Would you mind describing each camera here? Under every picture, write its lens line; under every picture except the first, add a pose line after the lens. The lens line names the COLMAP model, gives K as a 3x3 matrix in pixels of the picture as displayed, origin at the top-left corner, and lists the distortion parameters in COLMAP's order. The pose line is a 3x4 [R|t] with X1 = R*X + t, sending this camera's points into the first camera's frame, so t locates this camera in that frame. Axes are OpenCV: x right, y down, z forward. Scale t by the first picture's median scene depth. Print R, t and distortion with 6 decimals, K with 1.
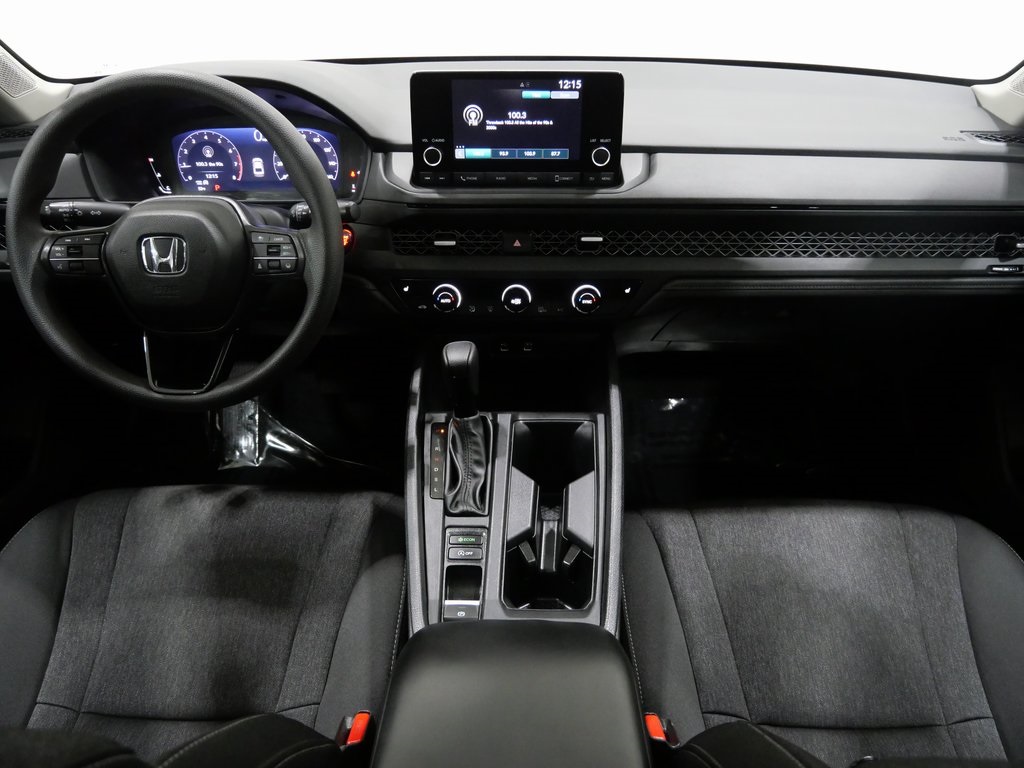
lens RADIAL K [[751.7, 0, 512.0], [0, 751.7, 388.0], [0, 0, 1]] dist [-0.049423, 0.023433]
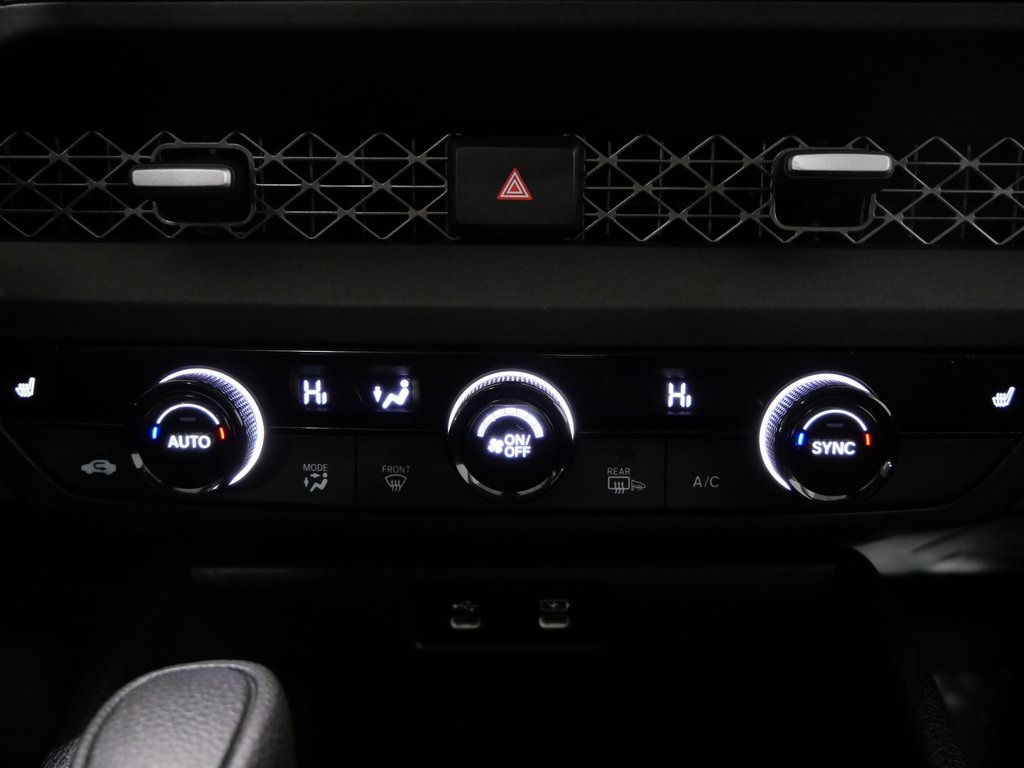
lens RADIAL K [[1027.2, 0, 515.3], [0, 1027.2, 386.7], [0, 0, 1]] dist [-0.007683, 0.000000]
pose [[0.999981, 0.002553, 0.005597, 0.005480], [-0.001629, 0.987211, -0.159409, -0.084543], [-0.005932, 0.159396, 0.987197, 0.702407]]
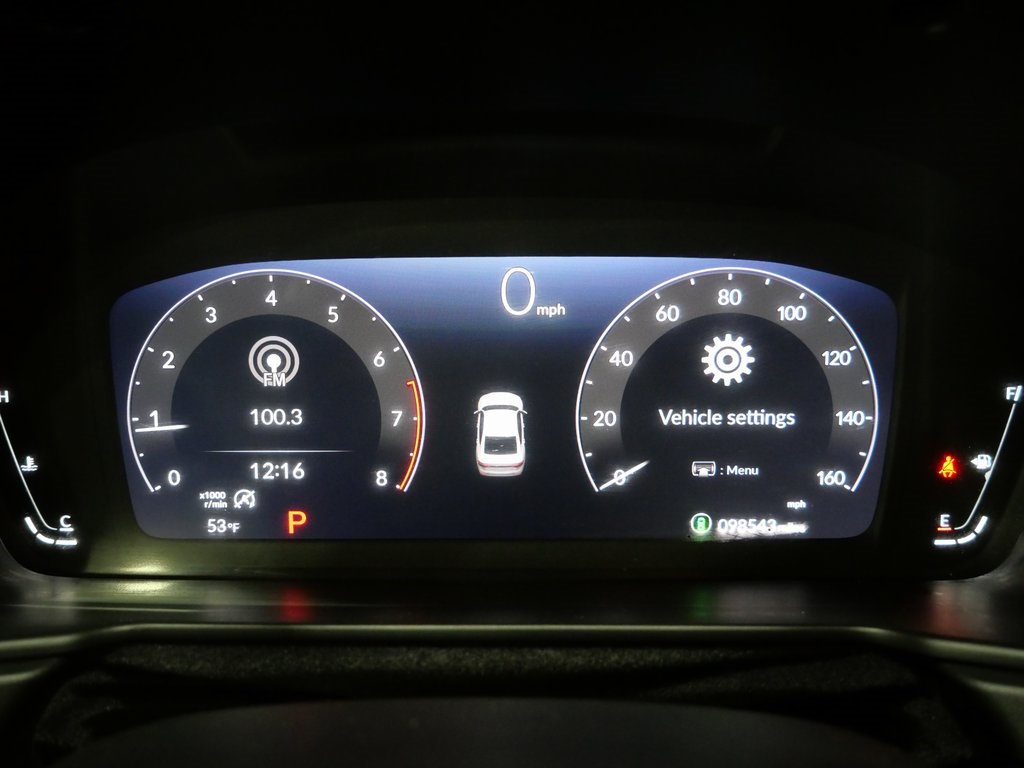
lens RADIAL K [[1027.2, 0, 506.8], [0, 1027.2, 389.7], [0, 0, 1]] dist [-0.007683, 0.000000]
pose [[0.999999, -0.000953, -0.000846, -0.384397], [0.000674, 0.958897, -0.283754, -0.254428], [0.001082, 0.283753, 0.958897, 0.807800]]
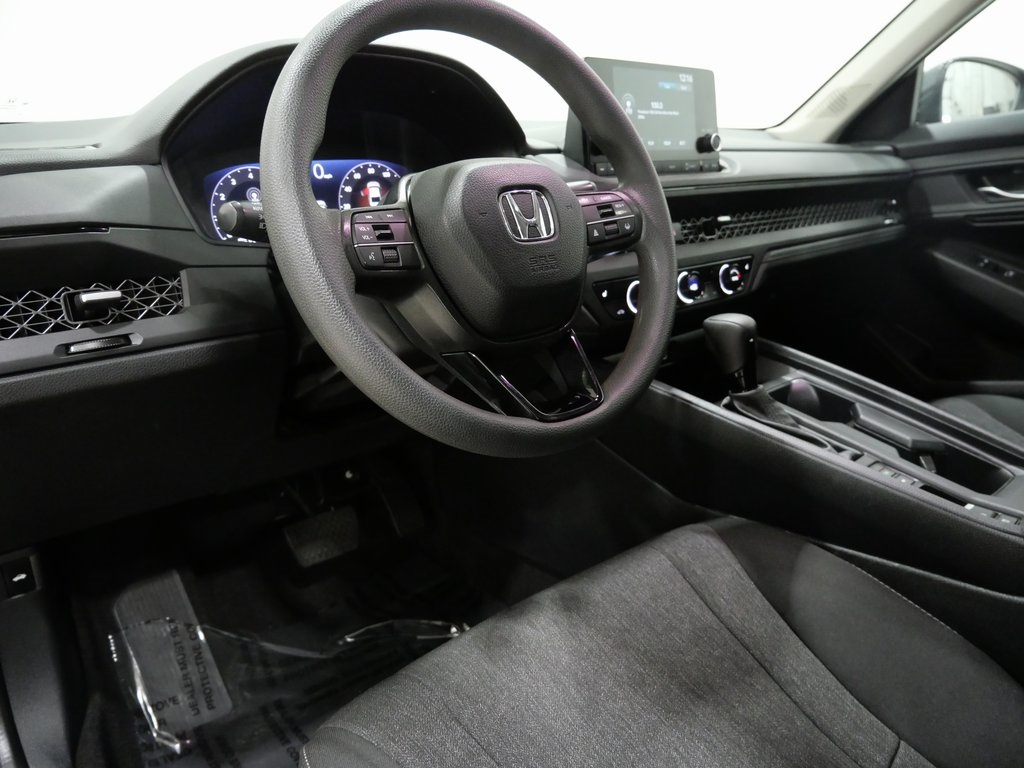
lens RADIAL K [[751.7, 0, 513.6], [0, 751.7, 382.3], [0, 0, 1]] dist [-0.049423, 0.023433]
pose [[0.742181, -0.205685, 0.637856, -0.804665], [0.390996, 0.905874, -0.162835, 0.061128], [-0.544324, 0.370252, 0.752745, 0.449126]]
